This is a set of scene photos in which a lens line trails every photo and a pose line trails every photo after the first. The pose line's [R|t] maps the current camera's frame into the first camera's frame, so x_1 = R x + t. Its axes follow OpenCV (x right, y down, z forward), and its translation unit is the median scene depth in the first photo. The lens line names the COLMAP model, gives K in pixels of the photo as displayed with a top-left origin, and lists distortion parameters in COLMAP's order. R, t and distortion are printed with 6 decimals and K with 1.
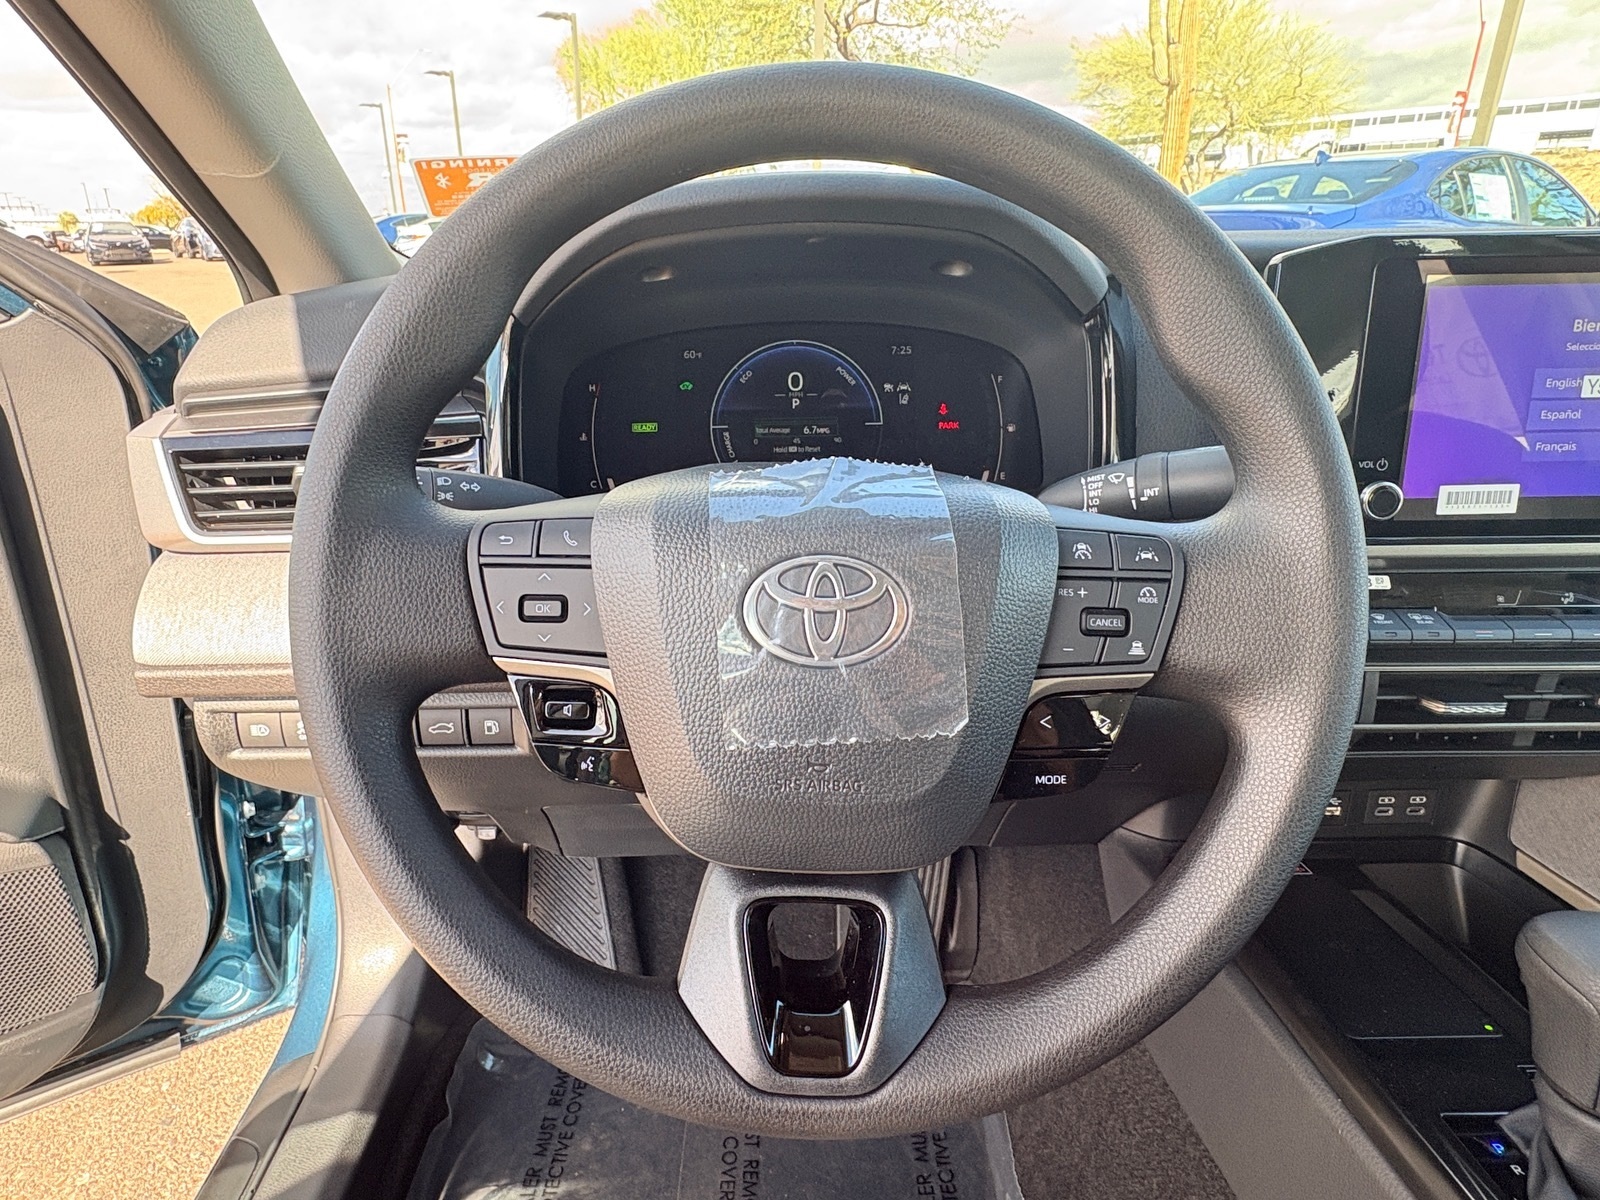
lens RADIAL K [[940.5, 0, 751.2], [0, 940.5, 592.2], [0, 0, 1]] dist [-0.000230, 0.001798]
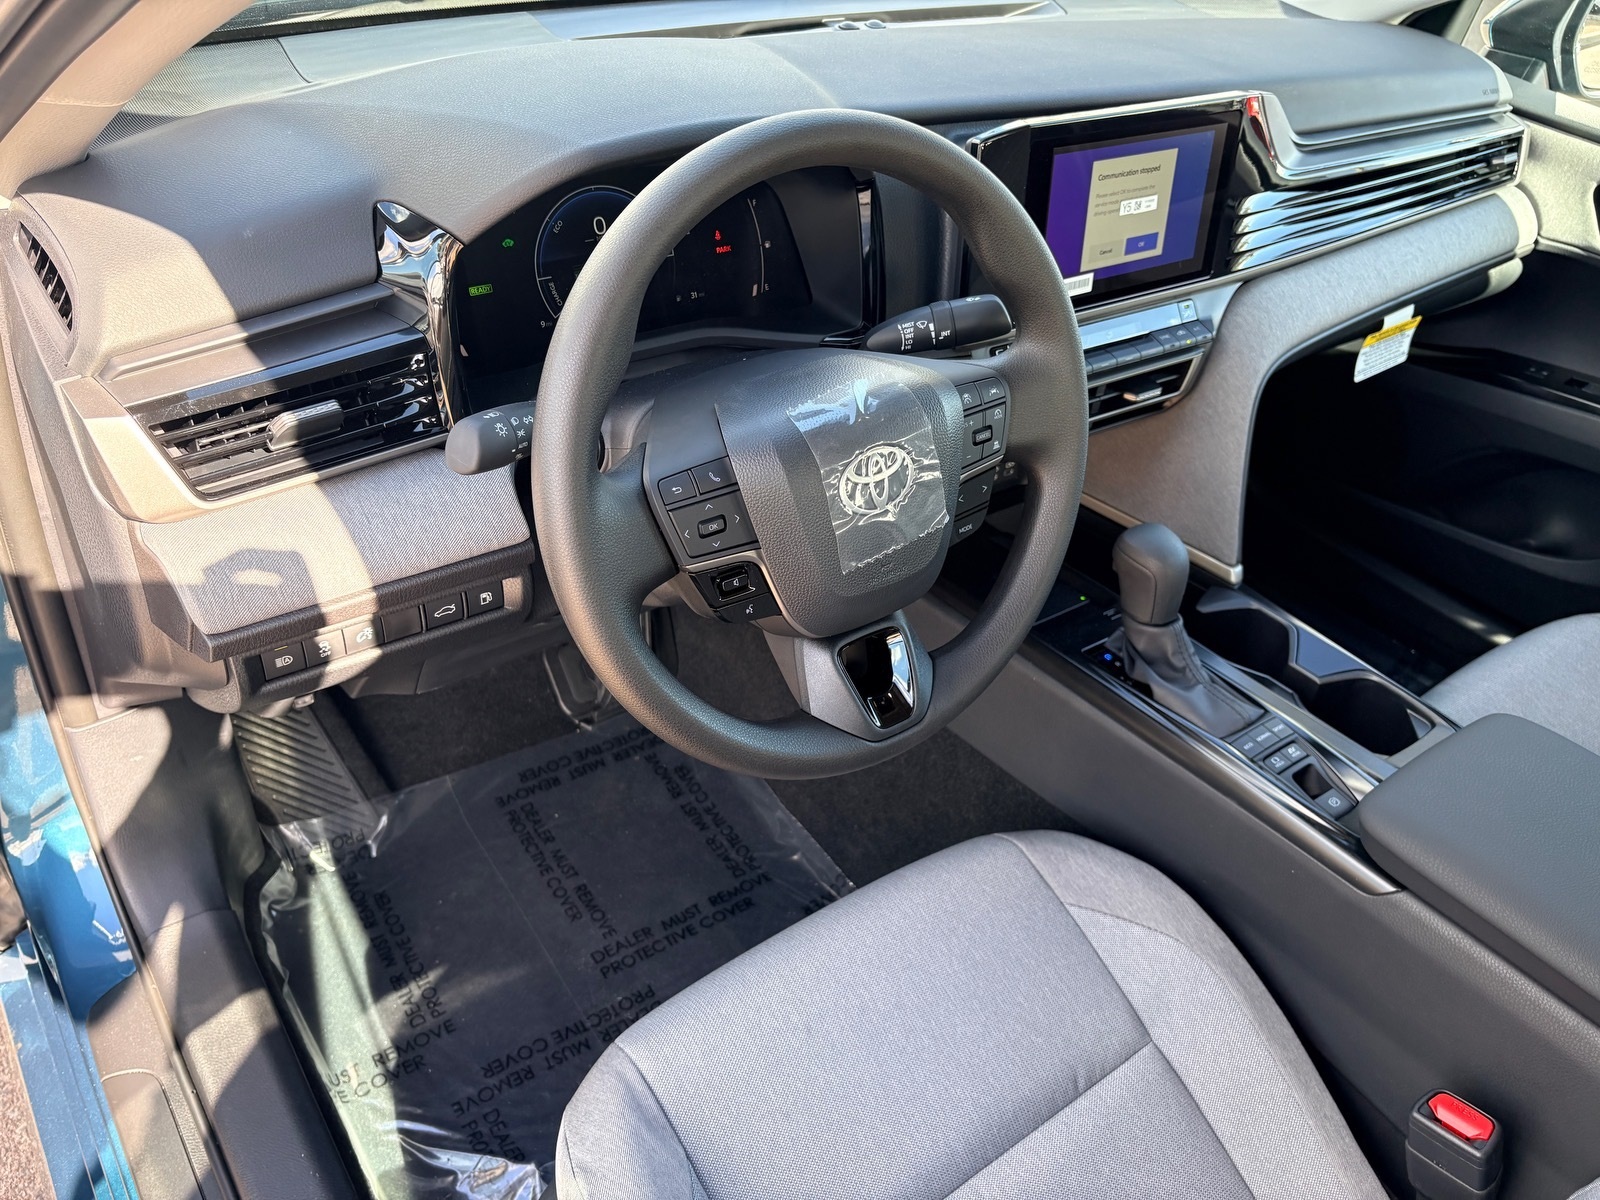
lens RADIAL K [[1215.0, 0, 793.6], [0, 1215.0, 609.2], [0, 0, 1]] dist [0.026570, -0.039381]
pose [[0.808529, -0.286021, 0.514270, -0.809608], [0.108871, 0.931550, 0.346933, -0.353873], [-0.578298, -0.224516, 0.784324, -0.448565]]
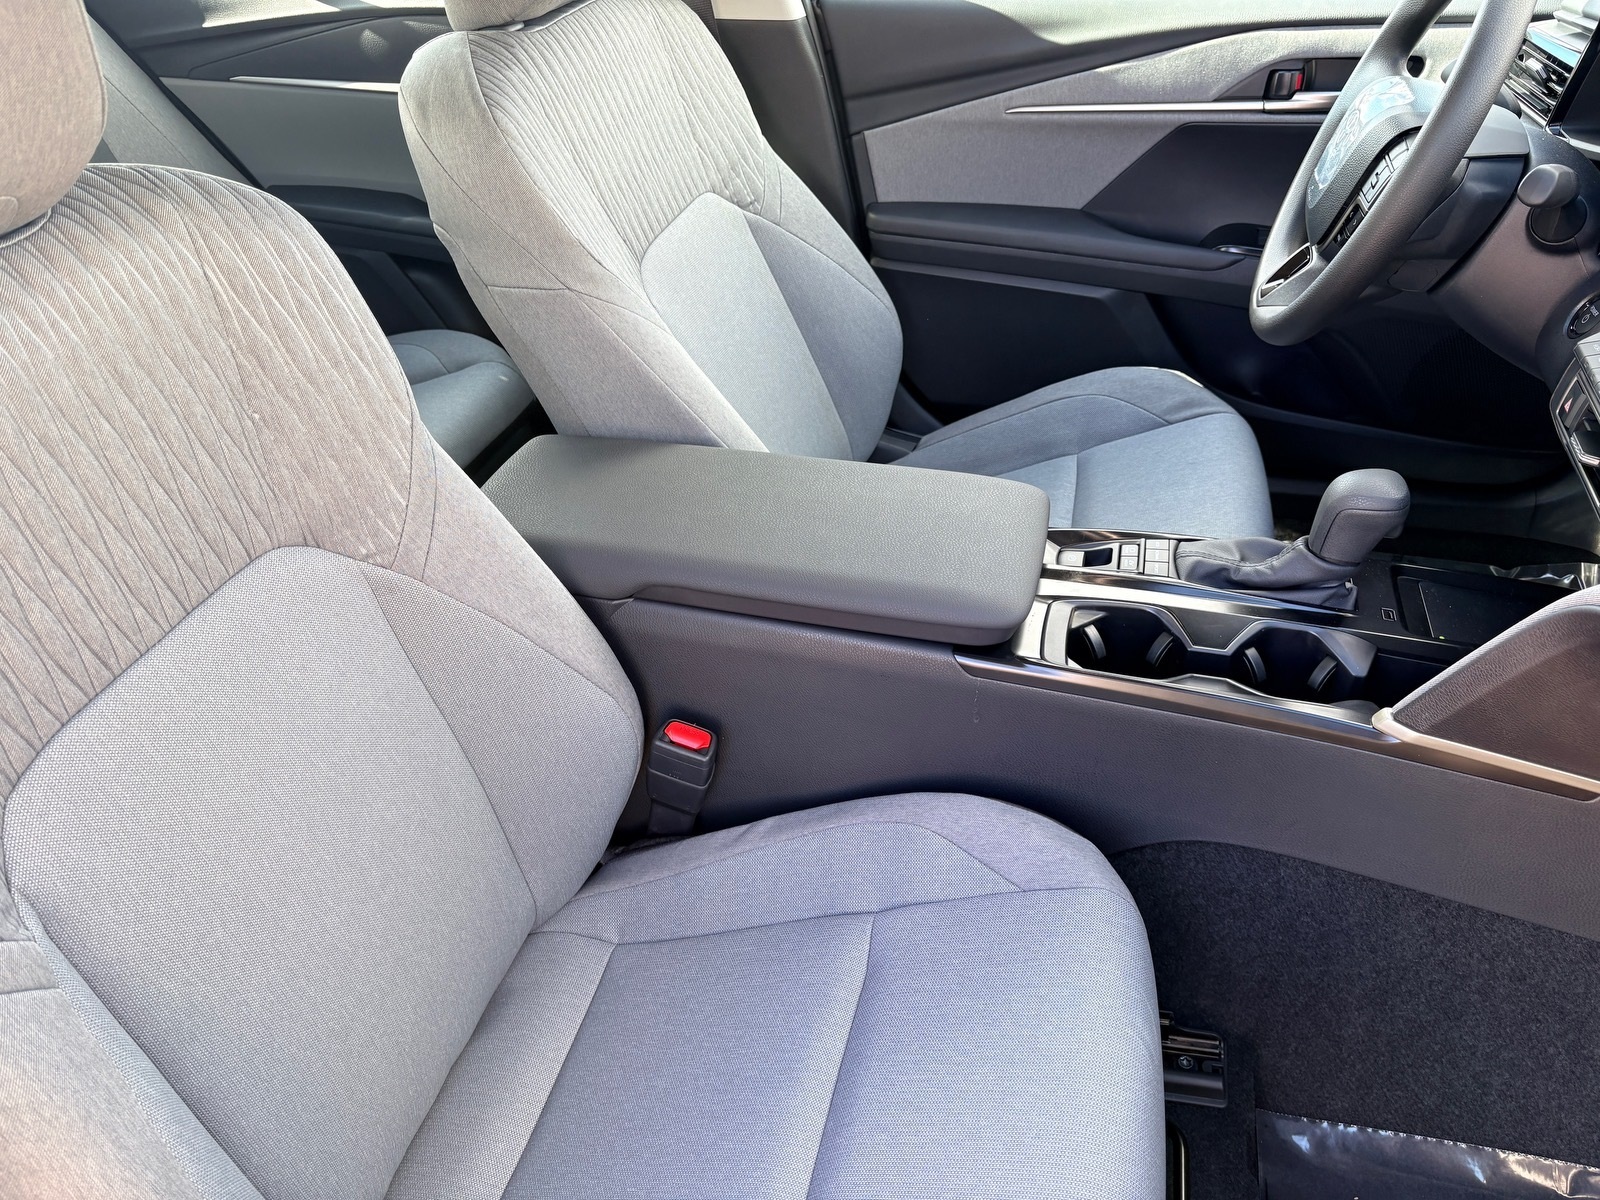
lens RADIAL K [[1215.0, 0, 795.3], [0, 1215.0, 603.7], [0, 0, 1]] dist [0.026570, -0.039381]
pose [[-0.258563, 0.585436, -0.768381, 2.578230], [-0.281625, 0.715192, 0.639678, -0.525413], [0.924031, 0.381793, -0.020049, 0.090859]]
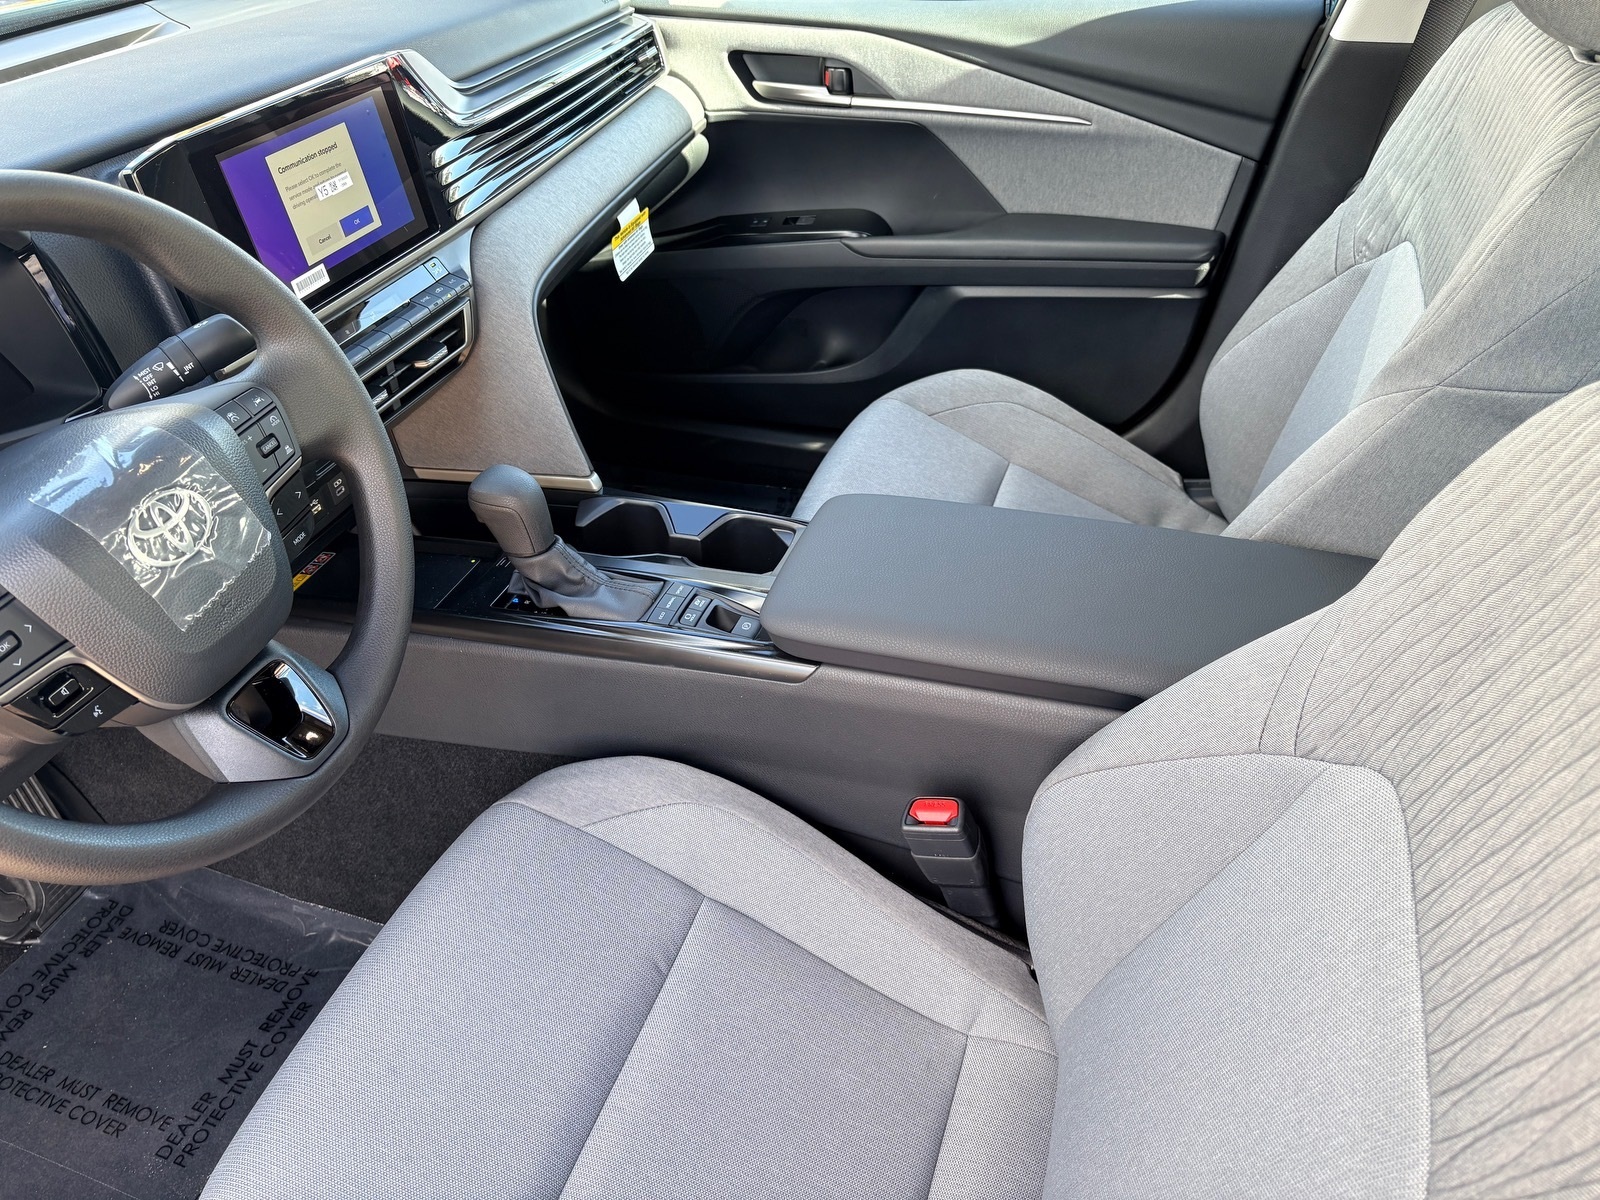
lens RADIAL K [[1215.0, 0, 804.7], [0, 1215.0, 610.0], [0, 0, 1]] dist [0.026570, -0.039381]
pose [[0.322493, -0.563337, 0.760690, -0.813660], [0.354316, 0.817045, 0.454860, -0.283572], [-0.877757, 0.122836, 0.463091, -0.593940]]
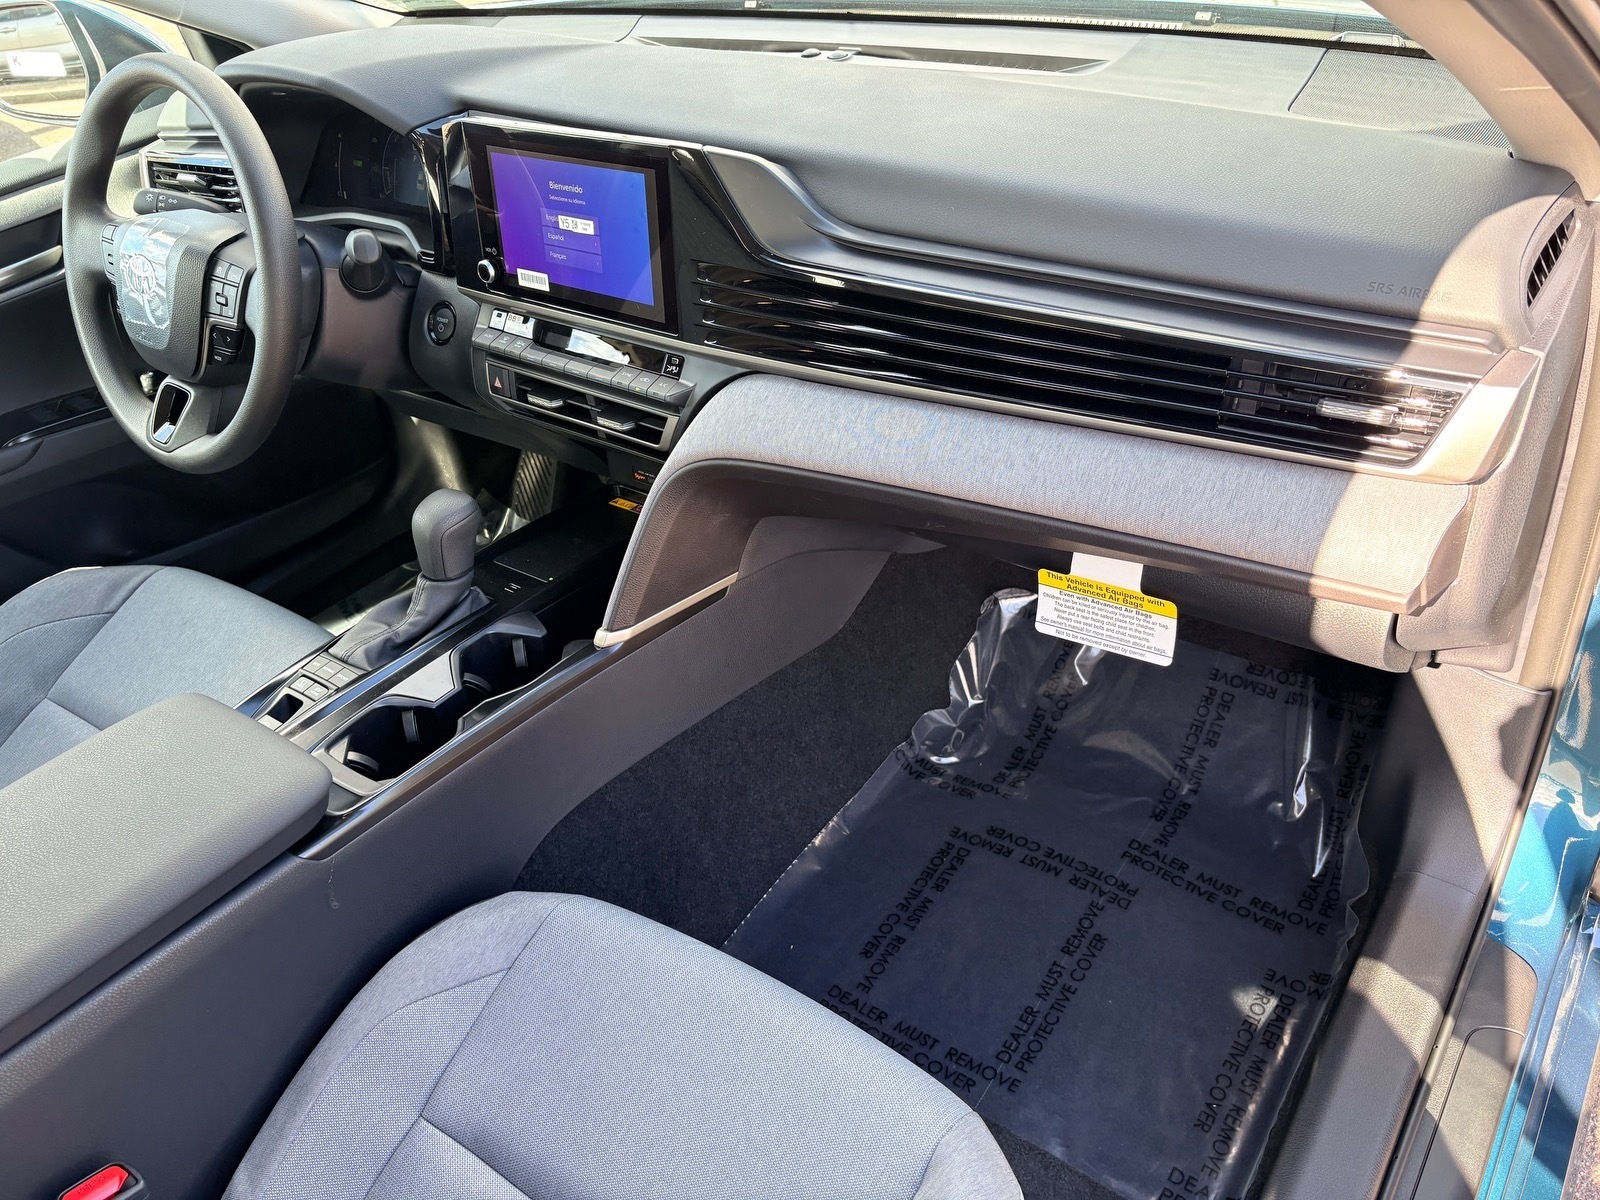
lens RADIAL K [[1215.0, 0, 792.7], [0, 1215.0, 604.8], [0, 0, 1]] dist [0.026570, -0.039381]
pose [[0.800355, 0.302409, -0.517668, 2.496912], [-0.131160, 0.930866, 0.341005, -0.369206], [0.585003, -0.205028, 0.784688, -0.603320]]
